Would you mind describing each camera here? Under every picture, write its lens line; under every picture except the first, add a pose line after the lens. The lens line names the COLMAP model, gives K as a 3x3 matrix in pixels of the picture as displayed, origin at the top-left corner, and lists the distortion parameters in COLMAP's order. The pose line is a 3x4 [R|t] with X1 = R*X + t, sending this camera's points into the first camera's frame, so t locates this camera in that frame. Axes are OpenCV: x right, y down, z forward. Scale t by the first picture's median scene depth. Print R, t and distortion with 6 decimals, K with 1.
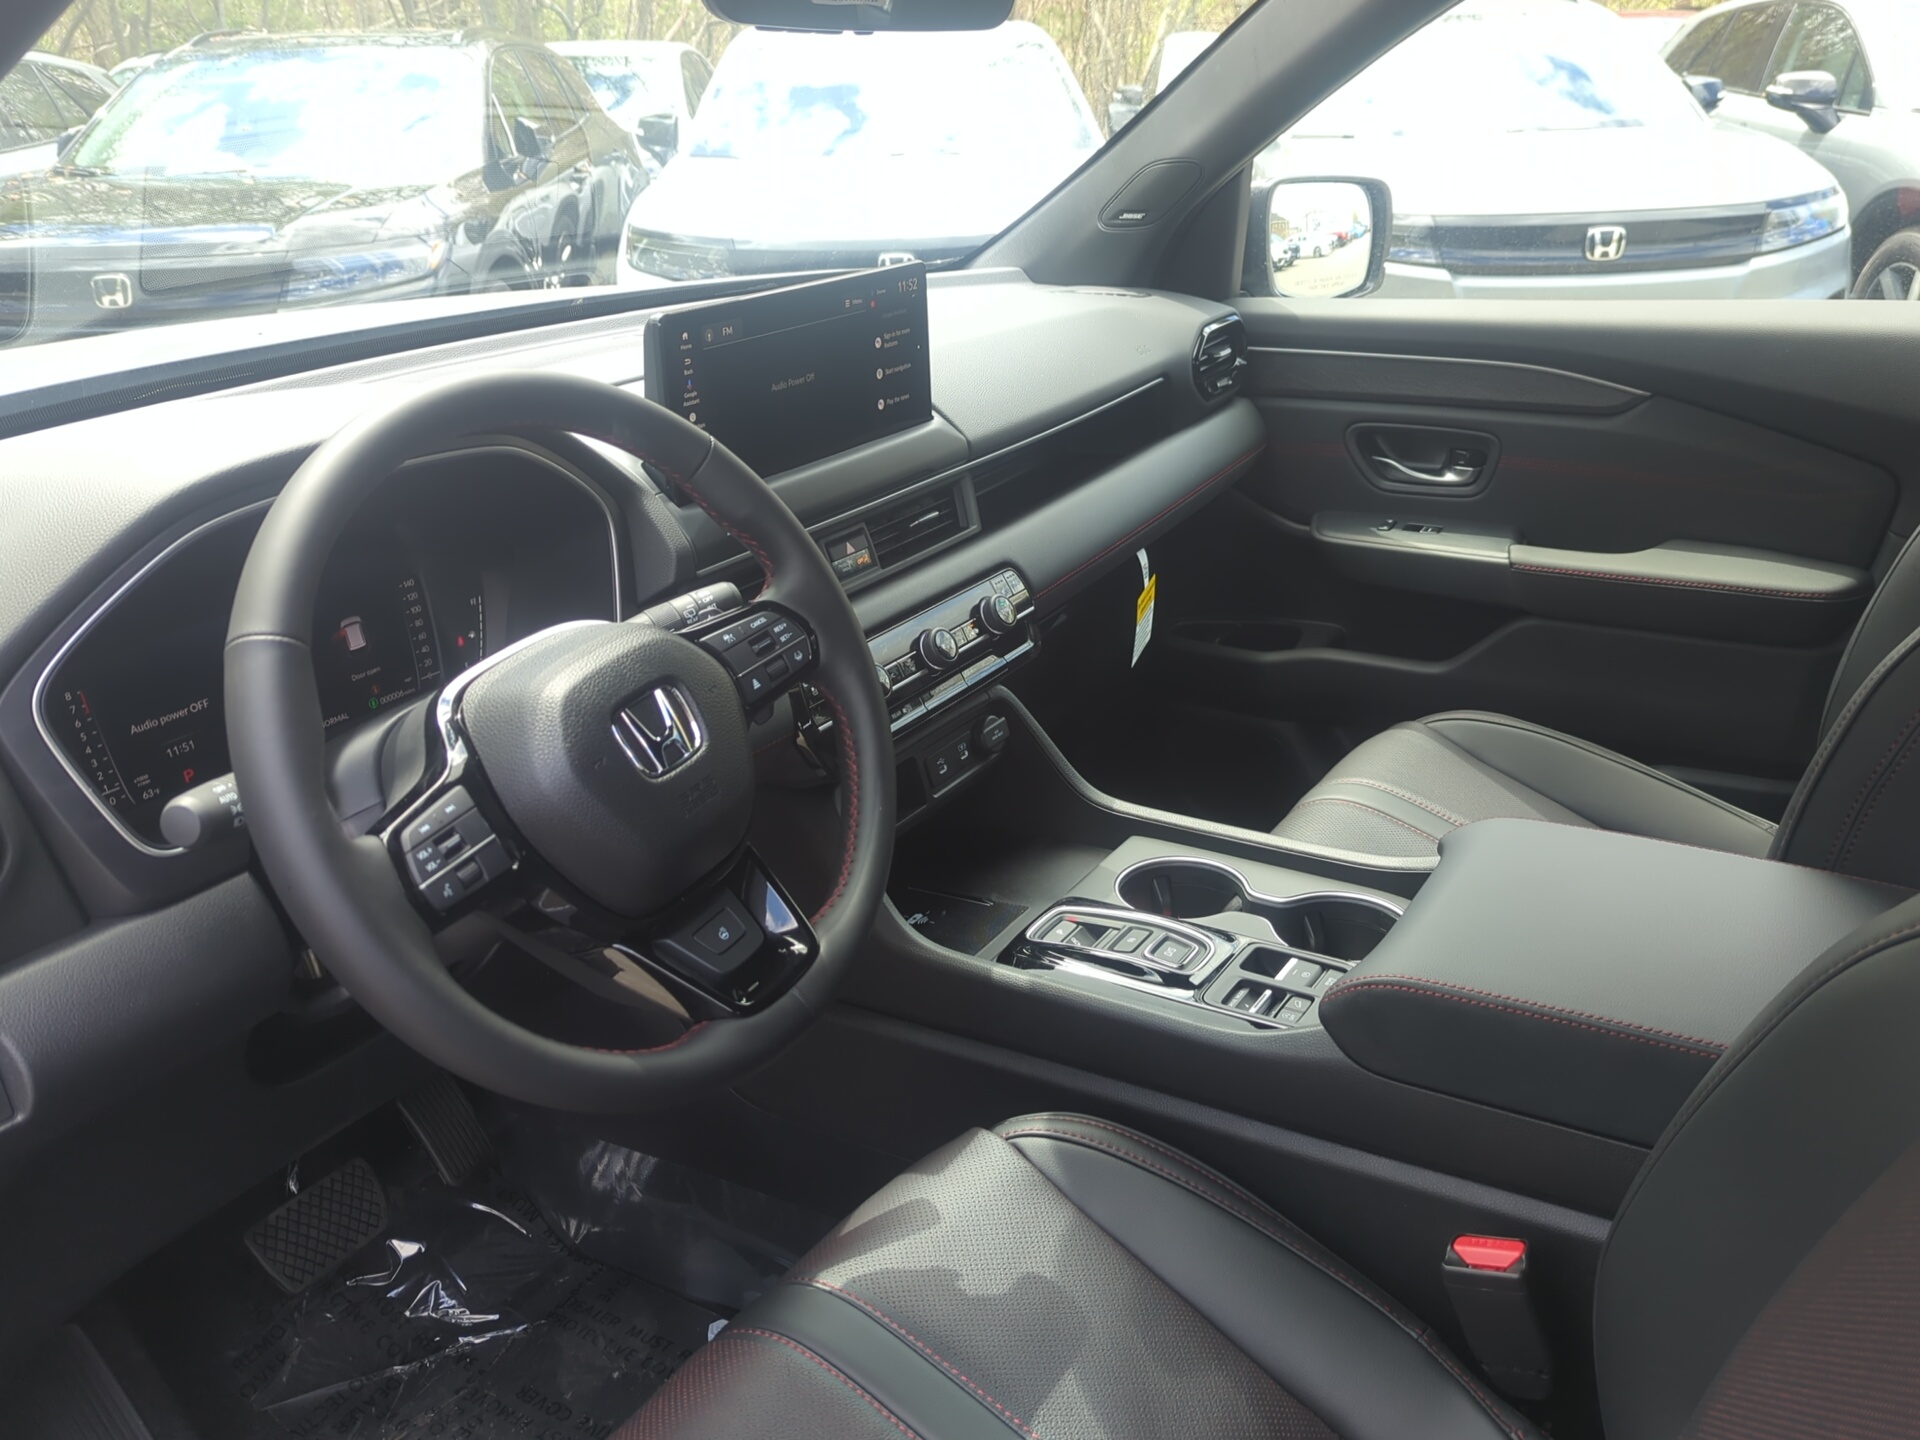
lens RADIAL K [[1556.5, 0, 945.0], [0, 1556.5, 716.5], [0, 0, 1]] dist [0.052770, -0.038291]
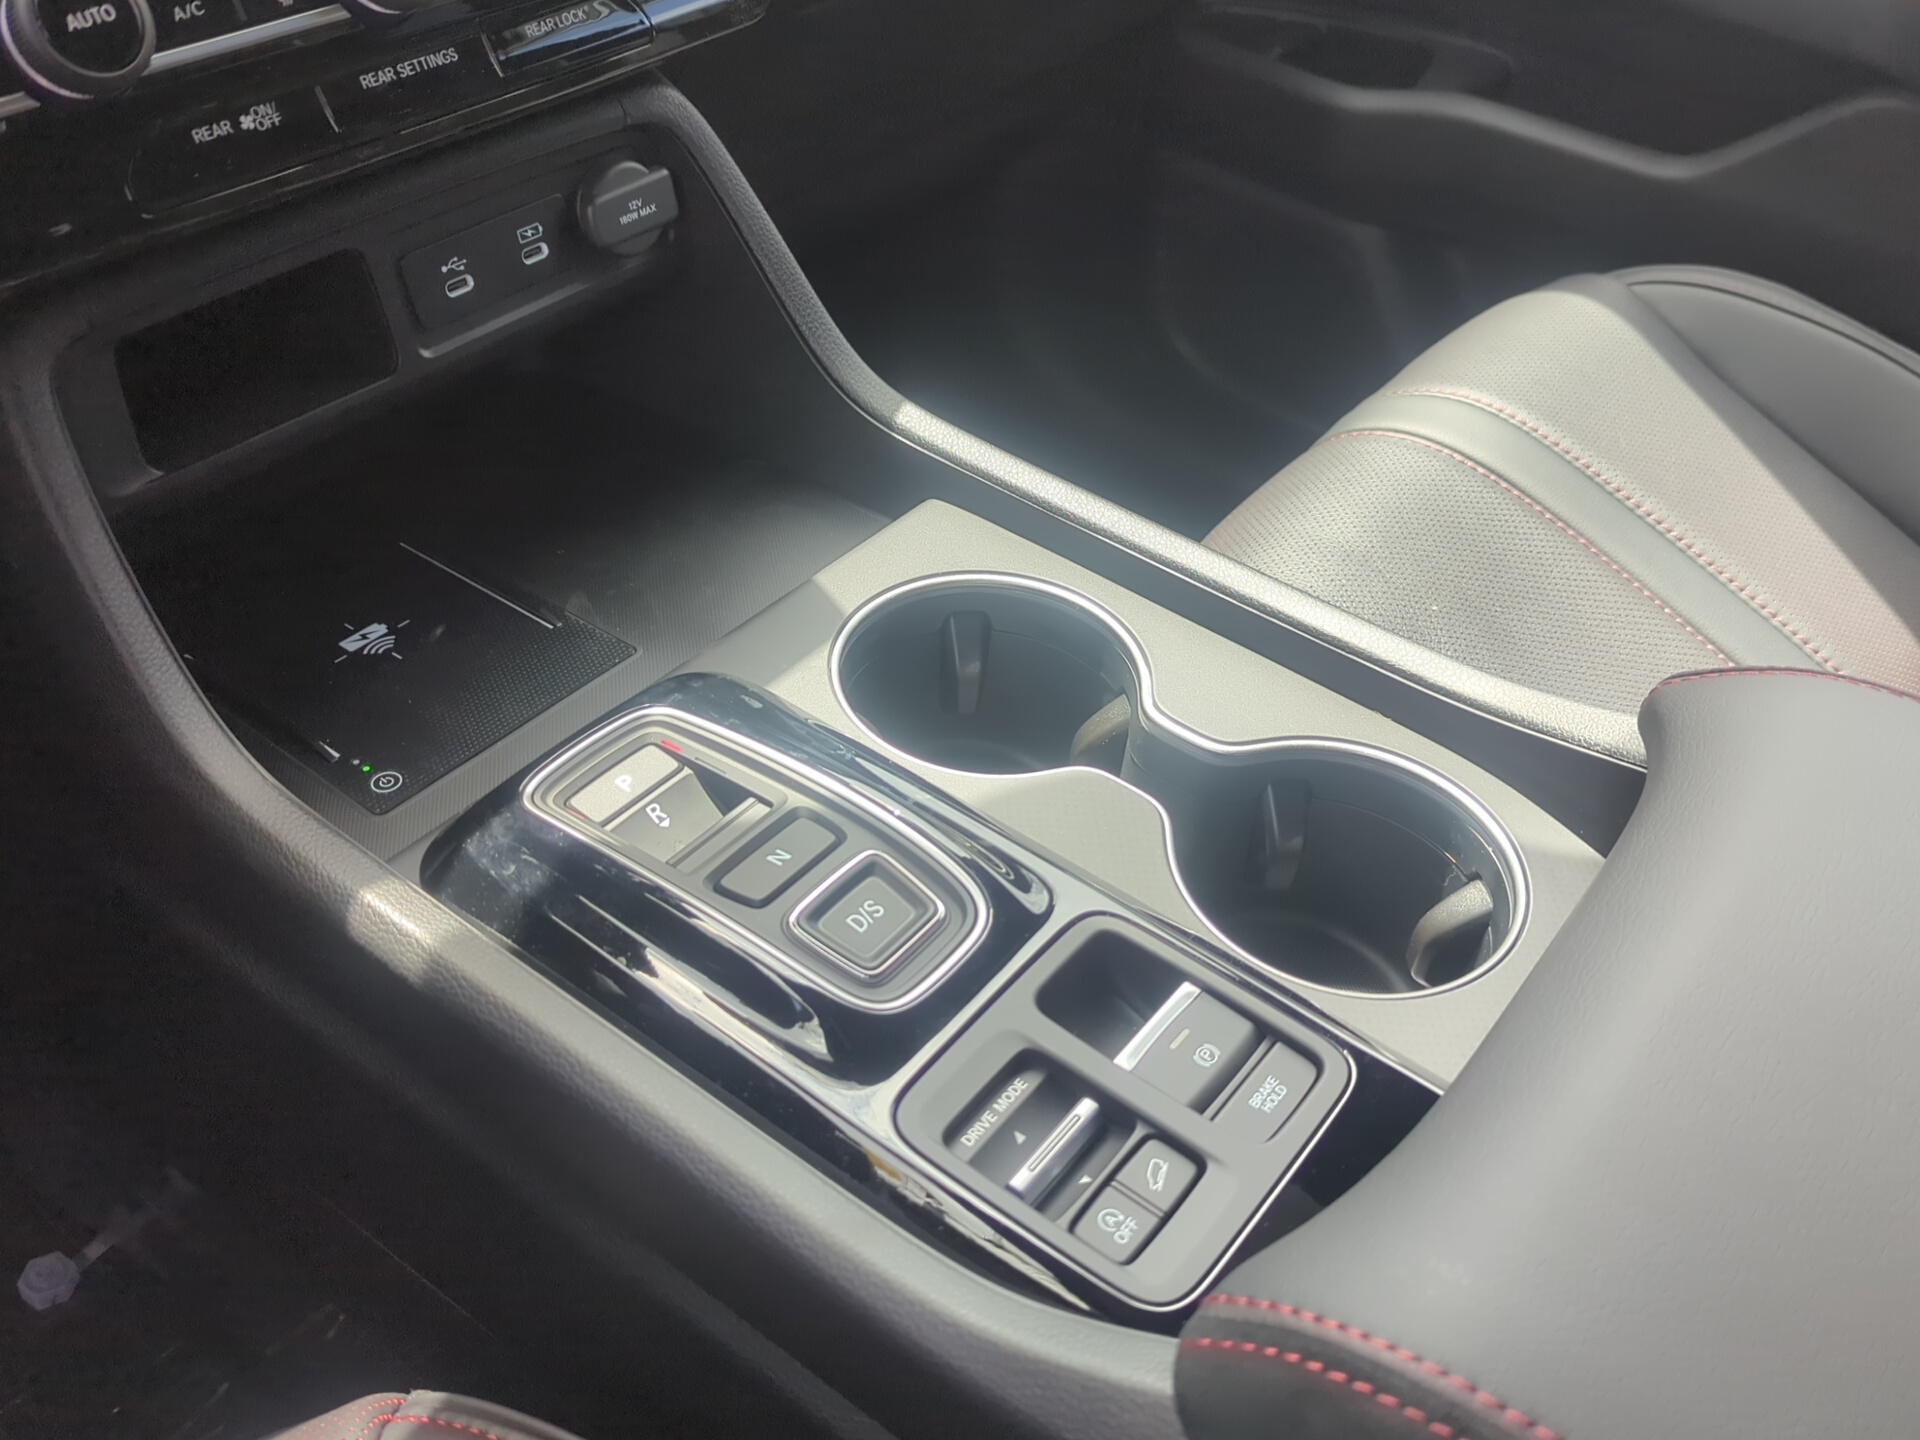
lens RADIAL K [[1769.2, 0, 977.2], [0, 1769.2, 712.1], [0, 0, 1]] dist [0.014648, 0.000000]
pose [[0.990962, 0.130771, 0.029887, 0.134433], [-0.133419, 0.937719, 0.320753, -0.028256], [0.013919, -0.321841, 0.946691, 0.549887]]
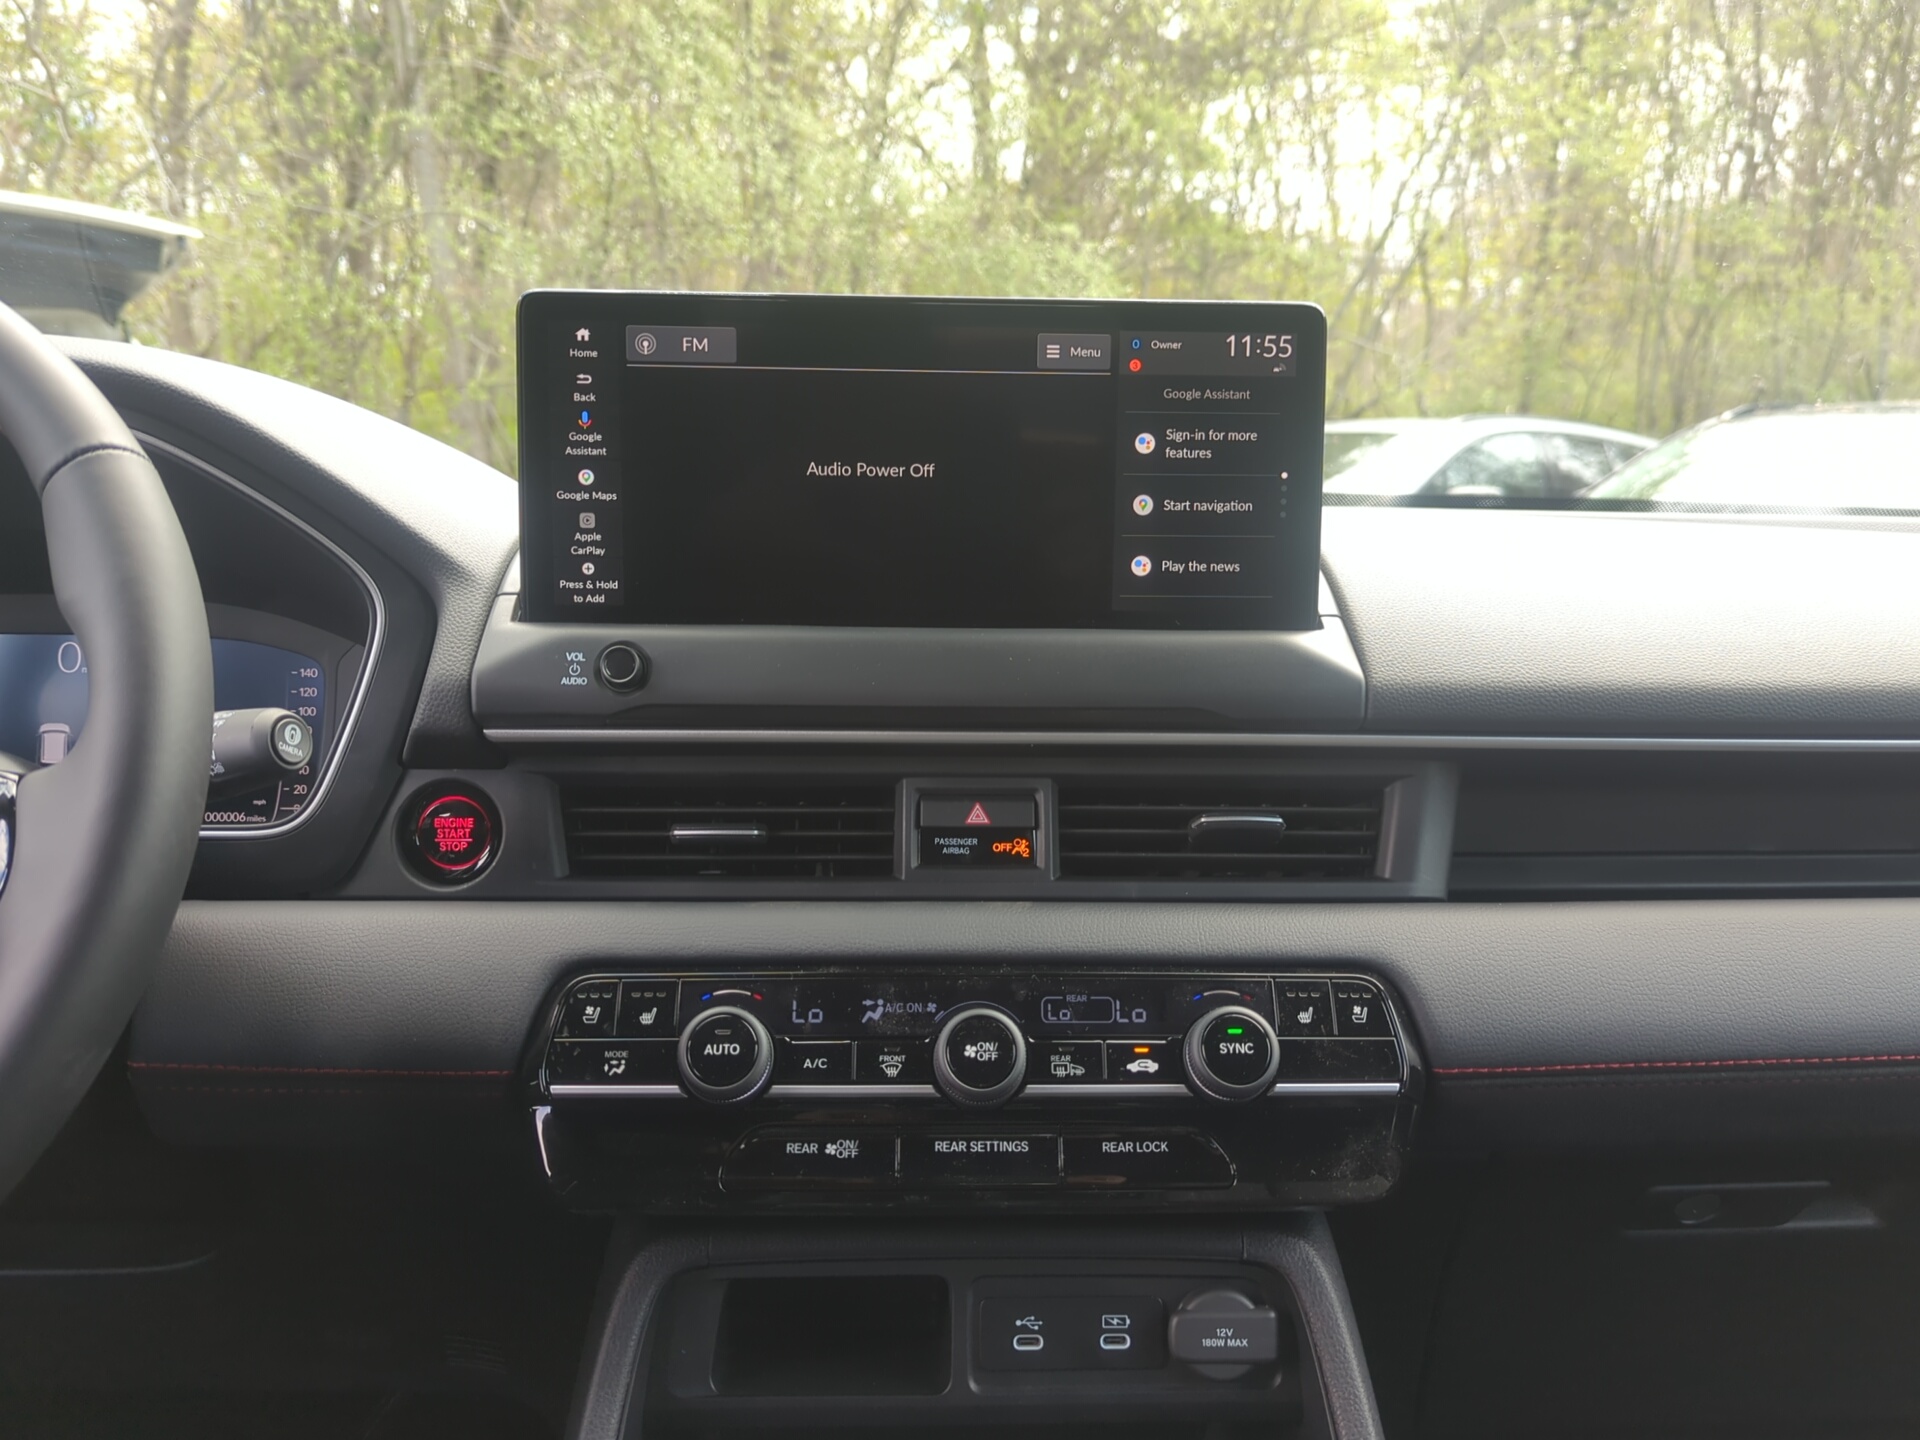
lens RADIAL K [[1556.5, 0, 986.8], [0, 1556.5, 695.1], [0, 0, 1]] dist [0.052770, -0.038291]
pose [[0.599145, 0.149999, -0.786464, 0.329114], [-0.345288, 0.934659, -0.084784, -0.101672], [0.722359, 0.322355, 0.611789, 0.671141]]
